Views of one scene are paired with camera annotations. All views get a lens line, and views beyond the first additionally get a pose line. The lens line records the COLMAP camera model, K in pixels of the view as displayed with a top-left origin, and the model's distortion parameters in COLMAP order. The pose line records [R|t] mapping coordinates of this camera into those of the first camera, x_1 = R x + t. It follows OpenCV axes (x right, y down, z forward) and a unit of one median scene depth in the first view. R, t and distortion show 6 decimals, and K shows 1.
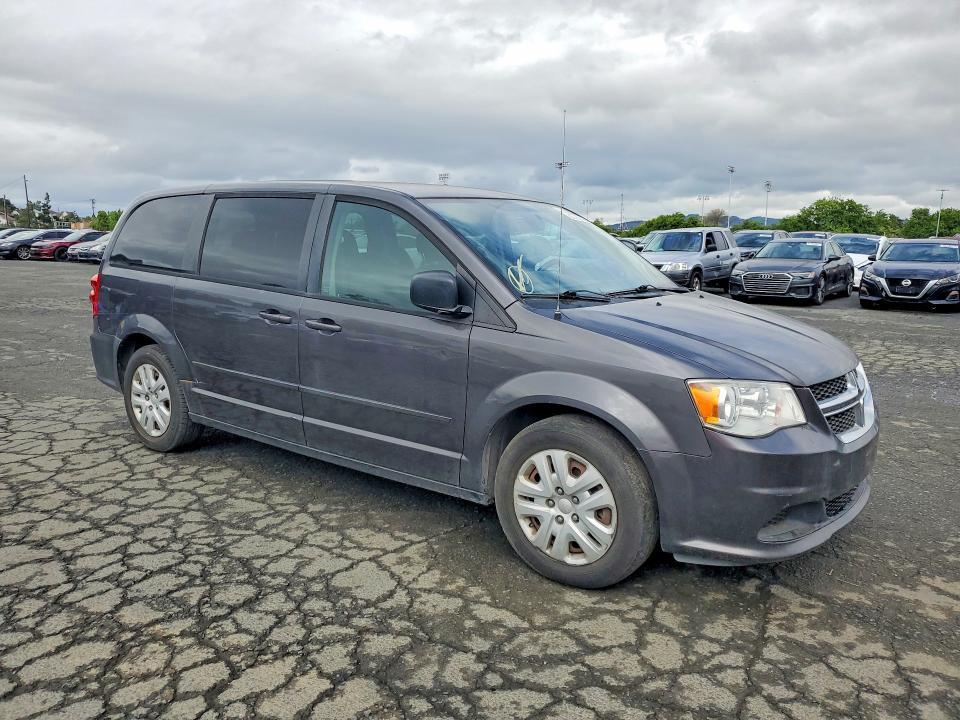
lens RADIAL K [[750.1, 0, 479.7], [0, 750.1, 359.9], [0, 0, 1]] dist [0.008632, 0.001248]
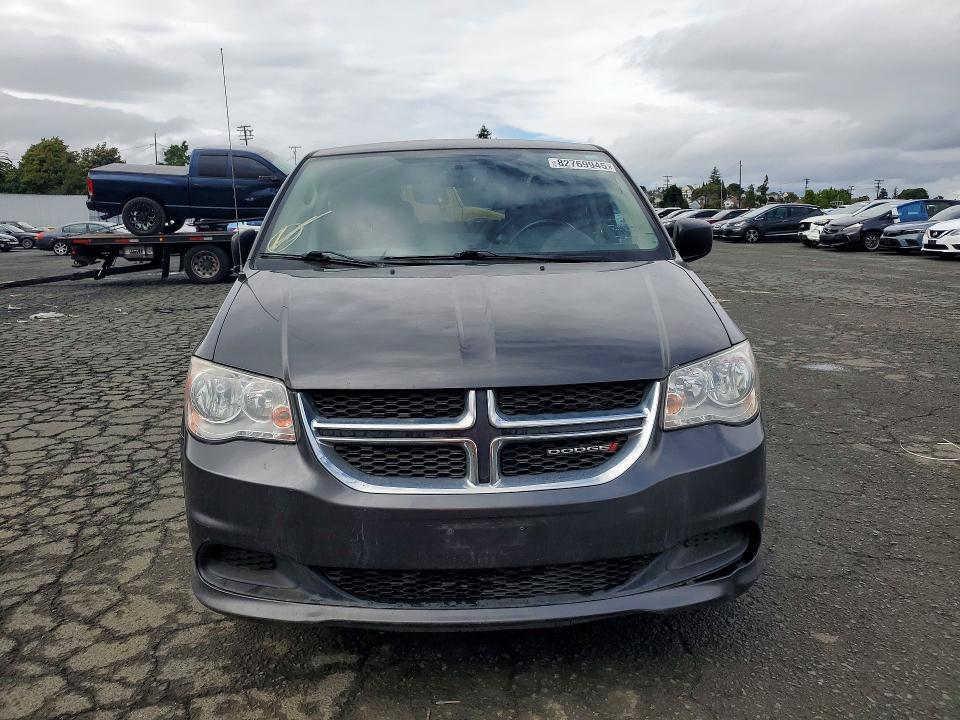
lens RADIAL K [[750.1, 0, 477.9], [0, 750.1, 357.3], [0, 0, 1]] dist [0.008632, 0.001248]
pose [[0.627274, 0.111766, -0.770737, 1.144656], [-0.091915, 0.993357, 0.069241, -0.056878], [0.773355, 0.027409, 0.633380, 0.758400]]
